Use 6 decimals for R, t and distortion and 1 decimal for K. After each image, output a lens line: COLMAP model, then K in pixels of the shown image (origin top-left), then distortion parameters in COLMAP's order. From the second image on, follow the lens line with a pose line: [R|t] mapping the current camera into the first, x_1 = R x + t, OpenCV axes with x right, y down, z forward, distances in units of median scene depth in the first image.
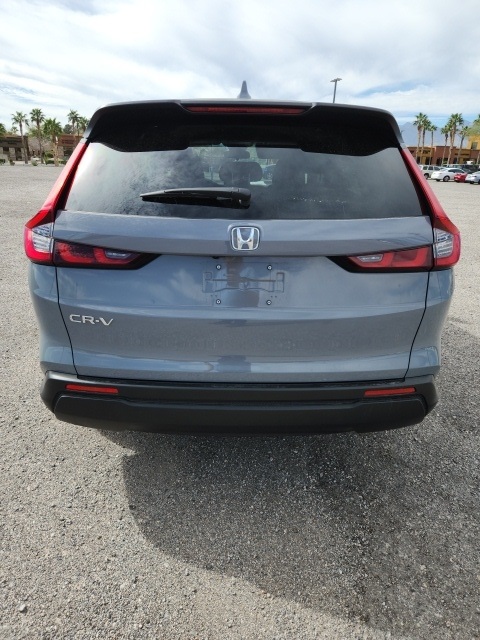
lens RADIAL K [[425.6, 0, 229.1], [0, 425.6, 318.4], [0, 0, 1]] dist [0.048107, -0.034749]
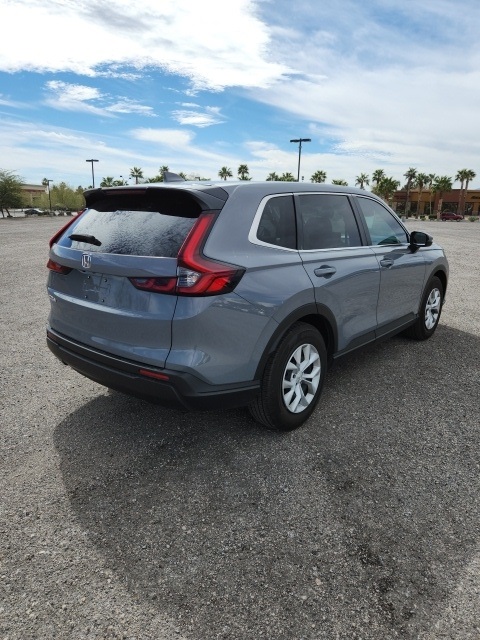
lens RADIAL K [[429.3, 0, 240.0], [0, 429.3, 320.0], [0, 0, 1]] dist [0.040995, -0.001364]
pose [[0.759260, 0.165010, -0.629521, 1.498578], [-0.235410, 0.971455, -0.029288, -0.034925], [0.606718, 0.170433, 0.776431, 0.010486]]
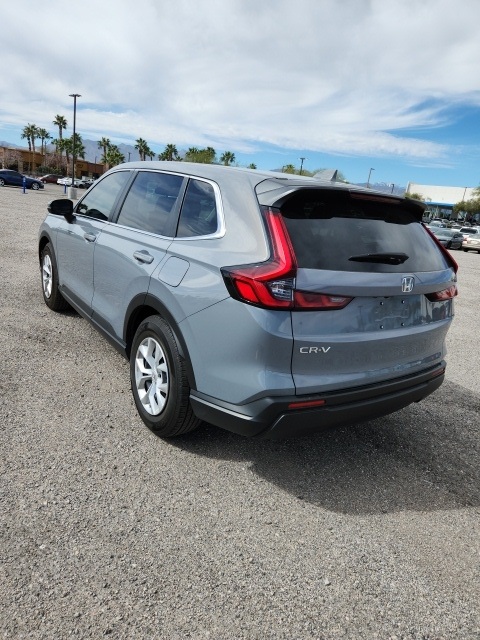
lens RADIAL K [[429.3, 0, 240.0], [0, 429.3, 320.0], [0, 0, 1]] dist [0.040995, -0.001364]
pose [[0.824031, -0.085322, 0.560083, -1.180786], [0.104637, 0.994507, -0.002448, -0.102836], [-0.556798, 0.060623, 0.828433, 0.030512]]
